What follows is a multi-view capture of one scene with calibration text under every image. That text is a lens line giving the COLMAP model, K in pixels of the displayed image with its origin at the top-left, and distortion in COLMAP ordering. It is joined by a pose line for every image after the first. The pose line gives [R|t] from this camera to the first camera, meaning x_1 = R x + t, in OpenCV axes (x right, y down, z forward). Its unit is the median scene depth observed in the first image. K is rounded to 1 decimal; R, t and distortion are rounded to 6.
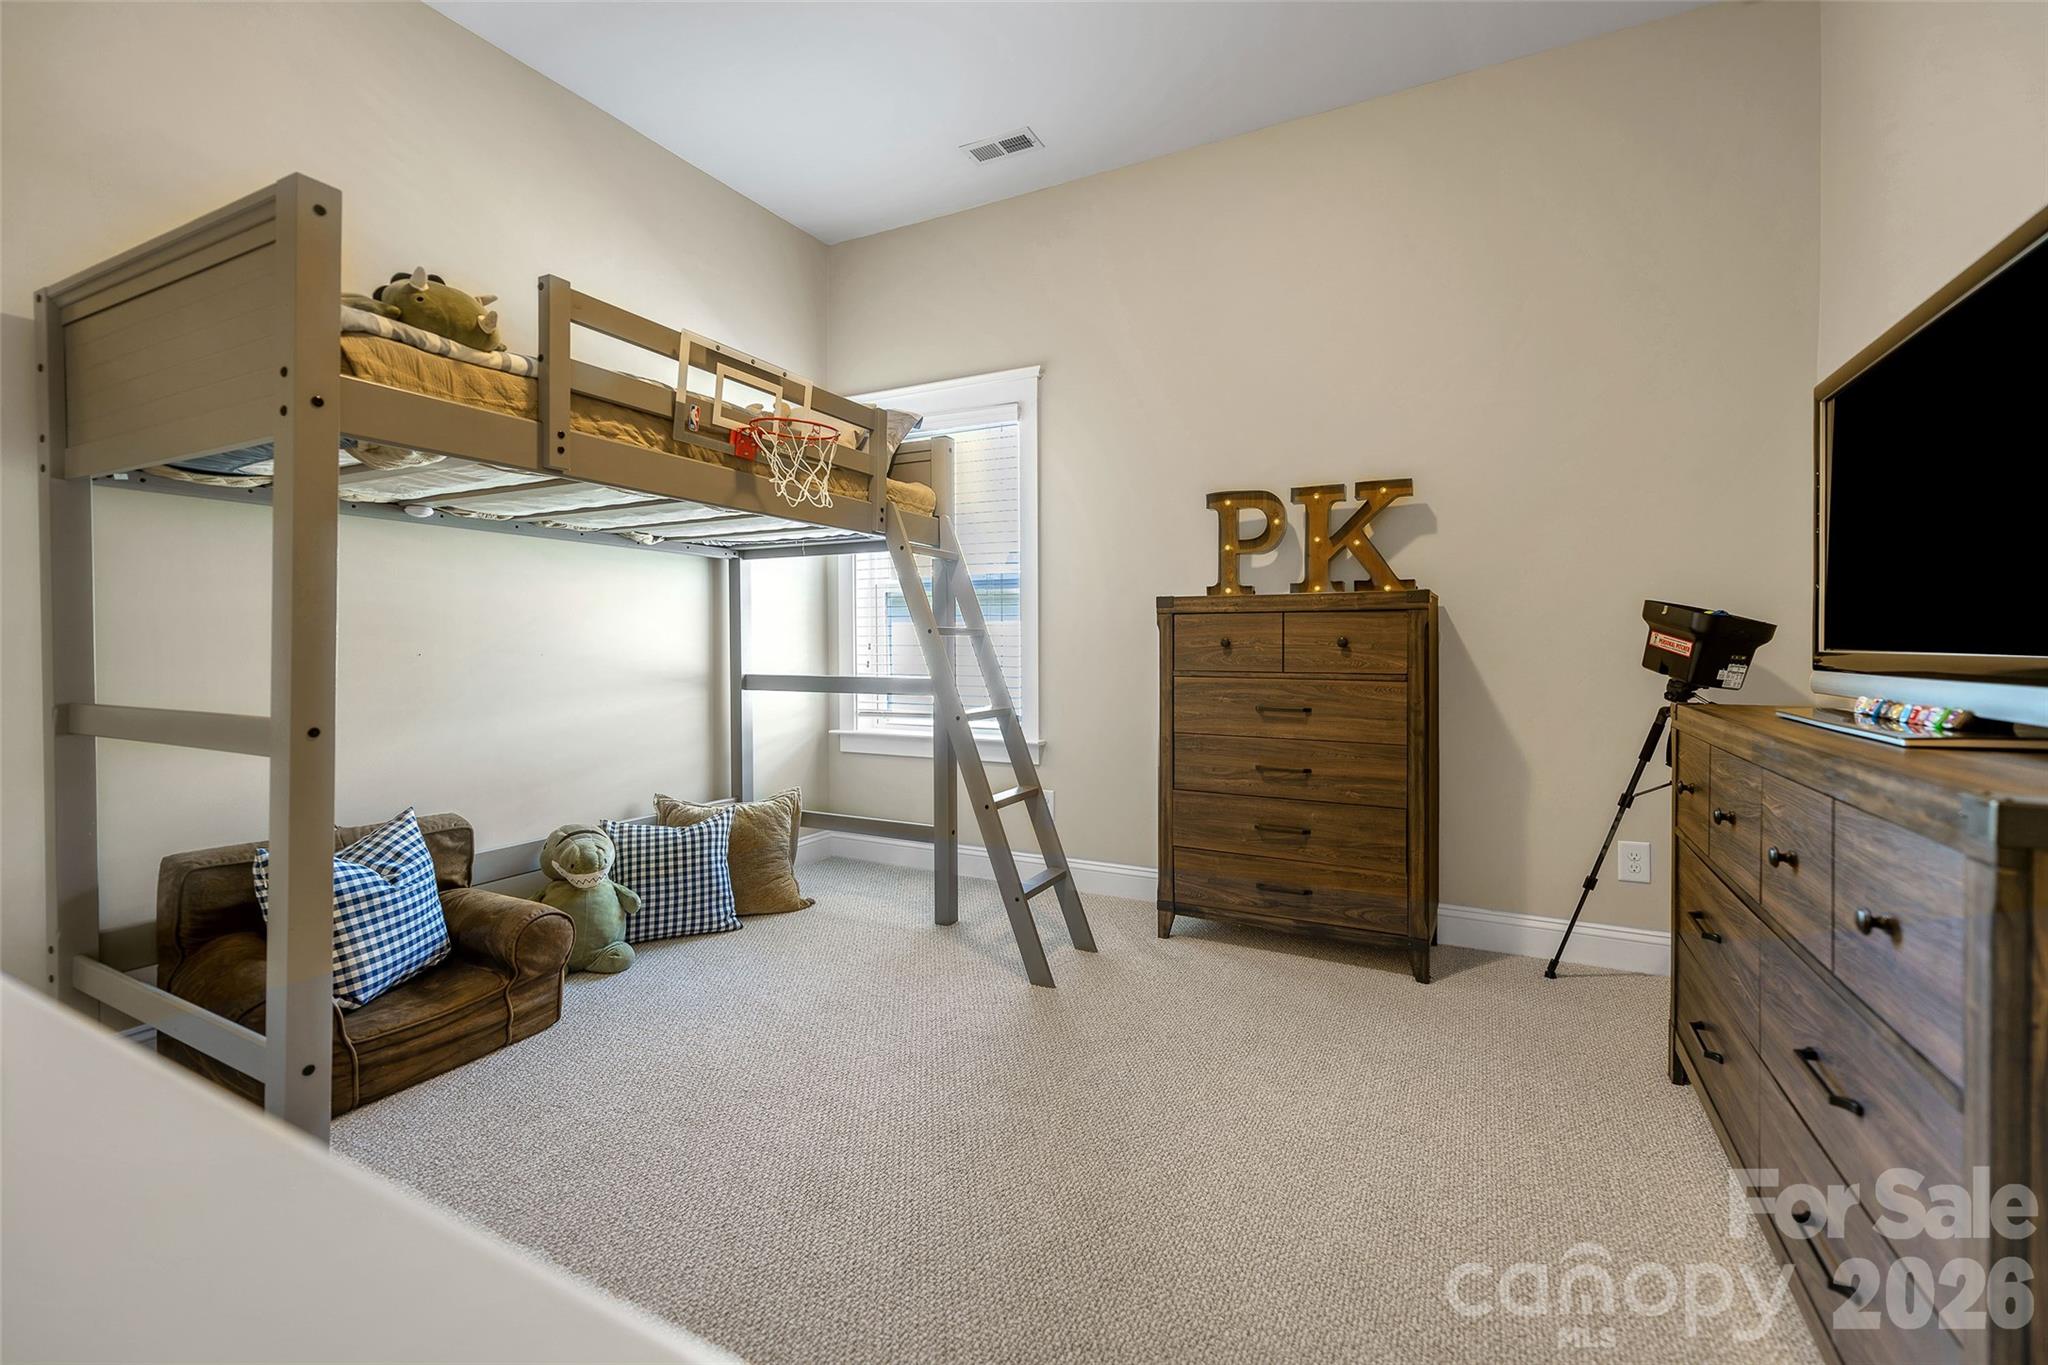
lens RADIAL K [[841.8, 0, 1037.0], [0, 841.8, 659.3], [0, 0, 1]] dist [0.000254, -0.000069]
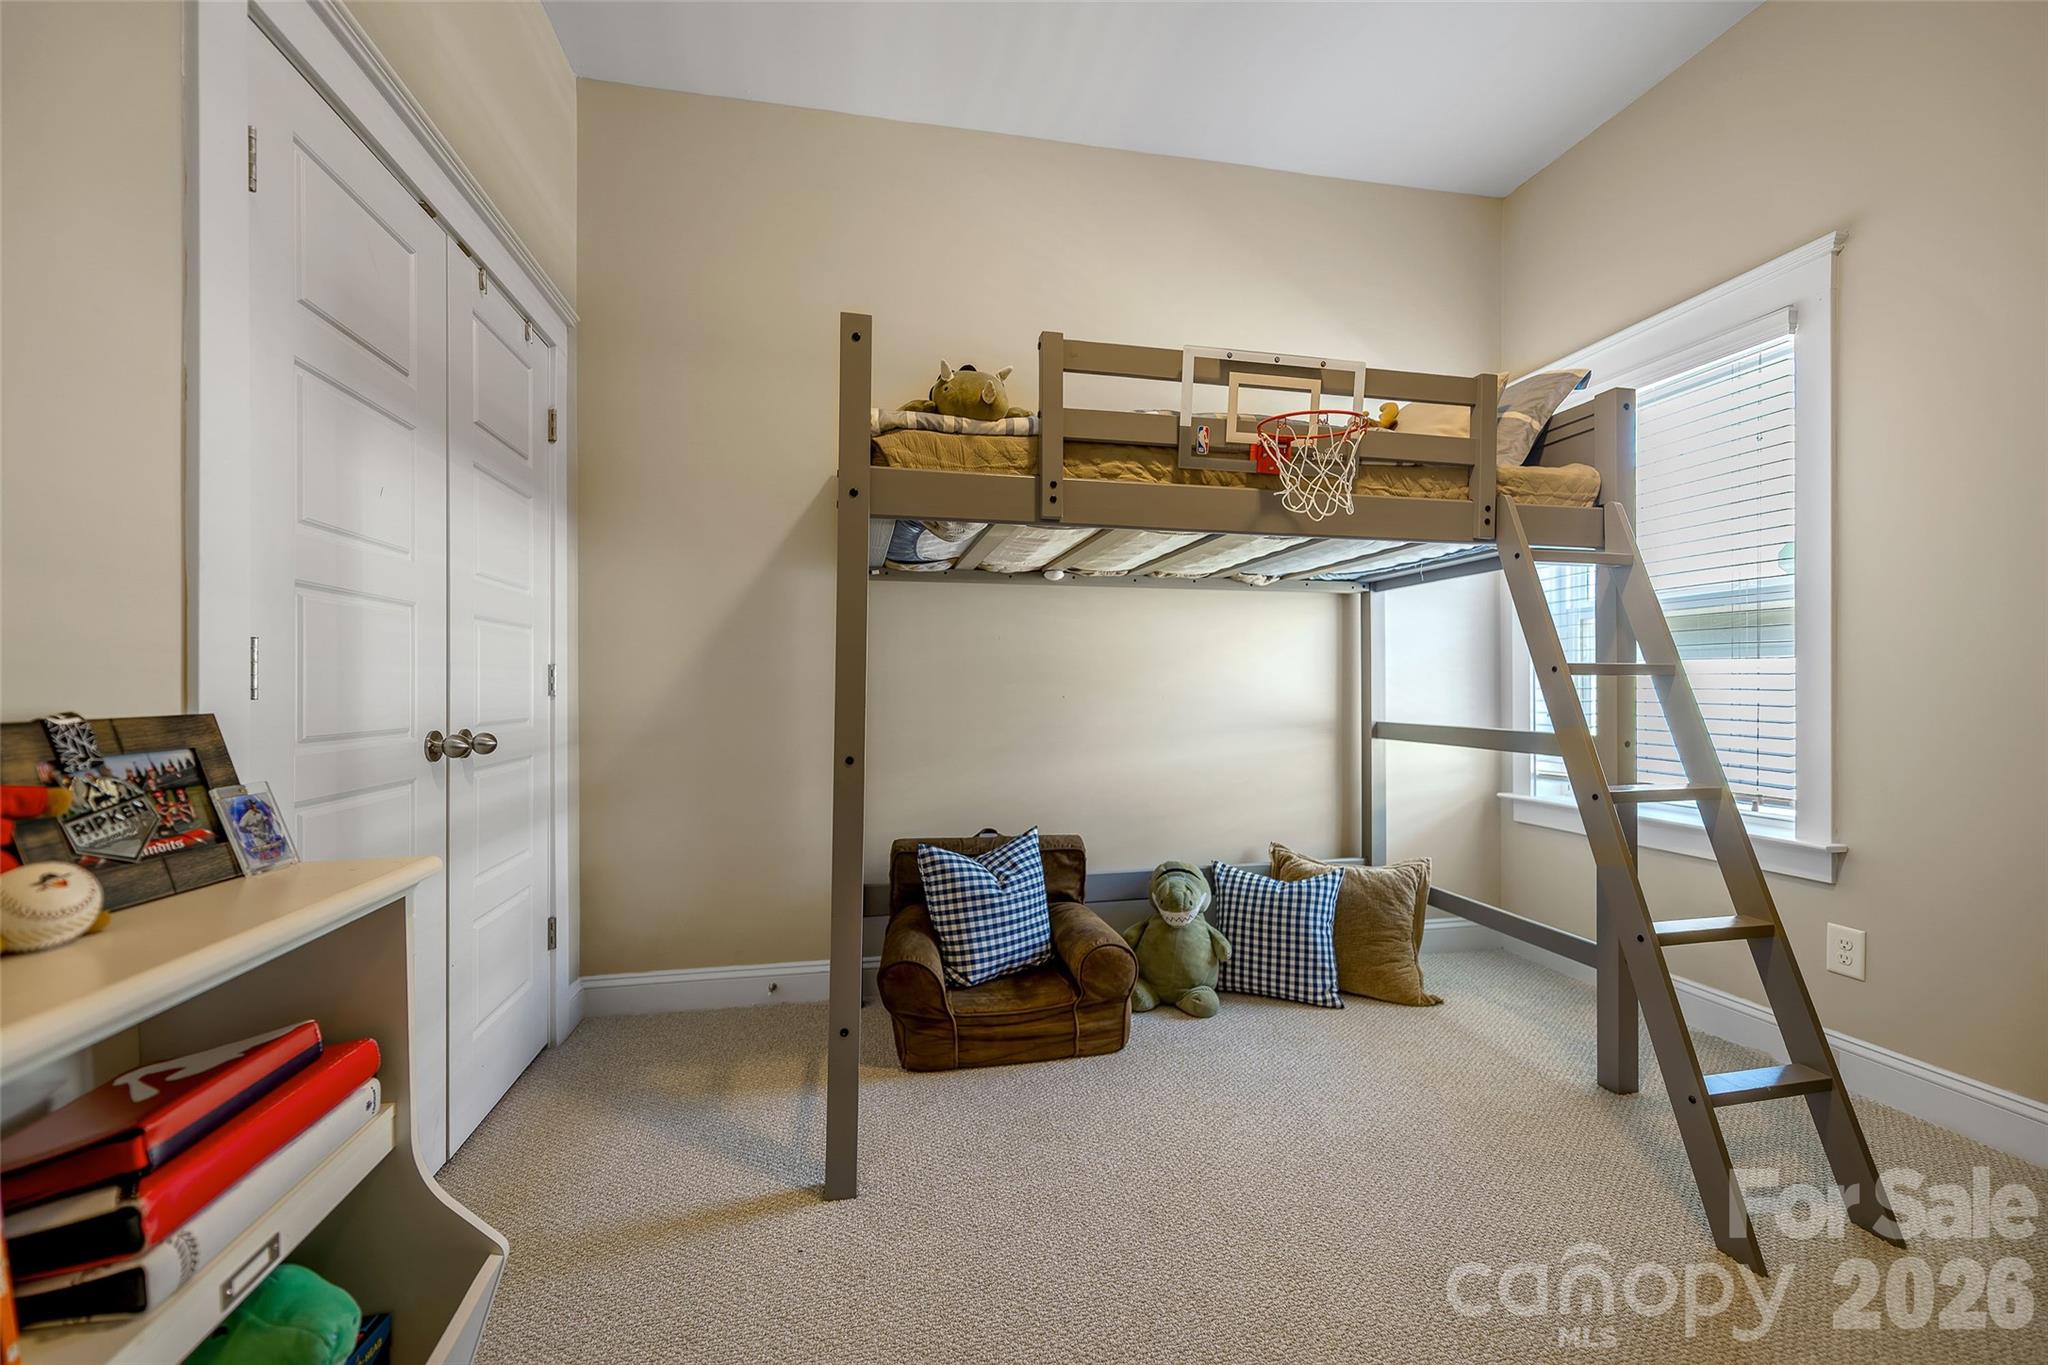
lens RADIAL K [[826.6, 0, 1029.2], [0, 826.6, 694.3], [0, 0, 1]] dist [0.001460, -0.000028]
pose [[0.637074, 0.005459, -0.770783, 0.150360], [-0.011994, 0.999924, -0.002832, -0.006086], [0.770709, 0.011049, 0.637091, 0.263013]]
